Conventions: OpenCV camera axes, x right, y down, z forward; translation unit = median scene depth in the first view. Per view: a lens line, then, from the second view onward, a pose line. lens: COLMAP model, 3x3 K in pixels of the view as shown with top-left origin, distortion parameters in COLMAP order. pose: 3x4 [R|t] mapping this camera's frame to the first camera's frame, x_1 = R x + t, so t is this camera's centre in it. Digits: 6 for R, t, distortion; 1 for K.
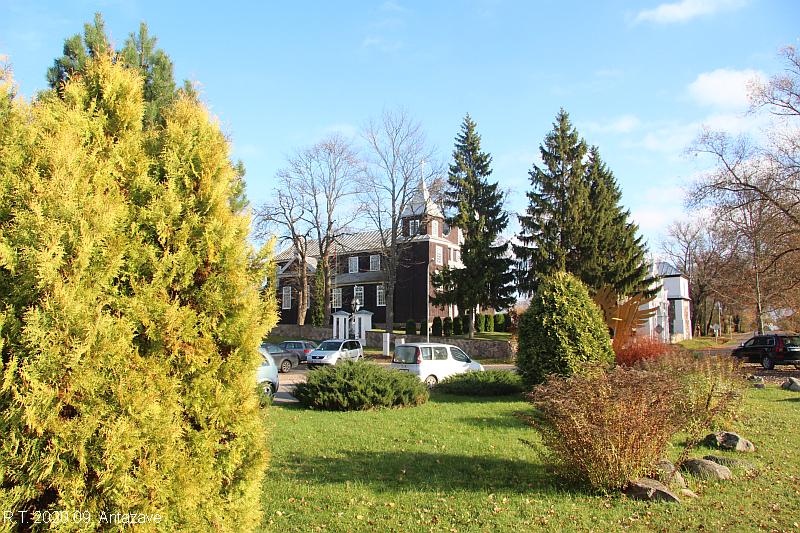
lens RADIAL K [[598.9, 0, 400.0], [0, 598.9, 266.5], [0, 0, 1]] dist [-0.000349, 0.003597]
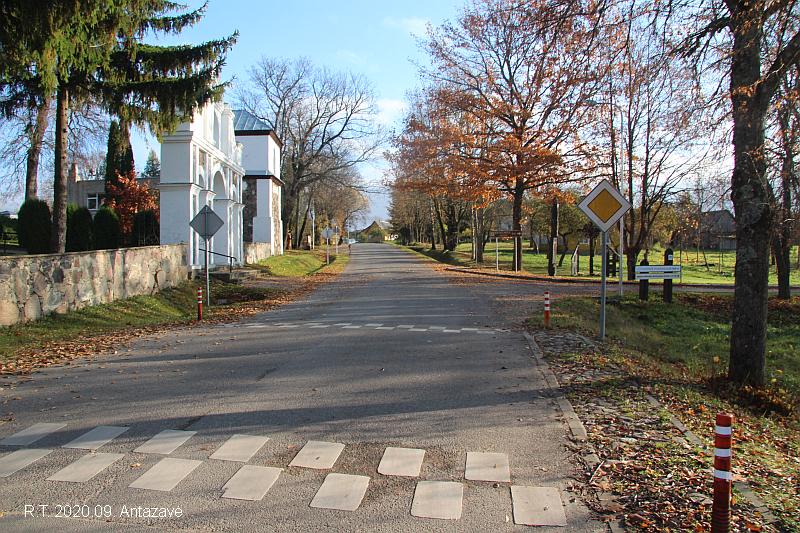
lens RADIAL K [[598.9, 0, 400.0], [0, 598.9, 266.5], [0, 0, 1]] dist [-0.000349, 0.003597]
pose [[0.787415, -0.018426, 0.616148, 0.233820], [-0.068183, 0.990816, 0.116765, 0.061264], [-0.612641, -0.133953, 0.778927, 0.506175]]
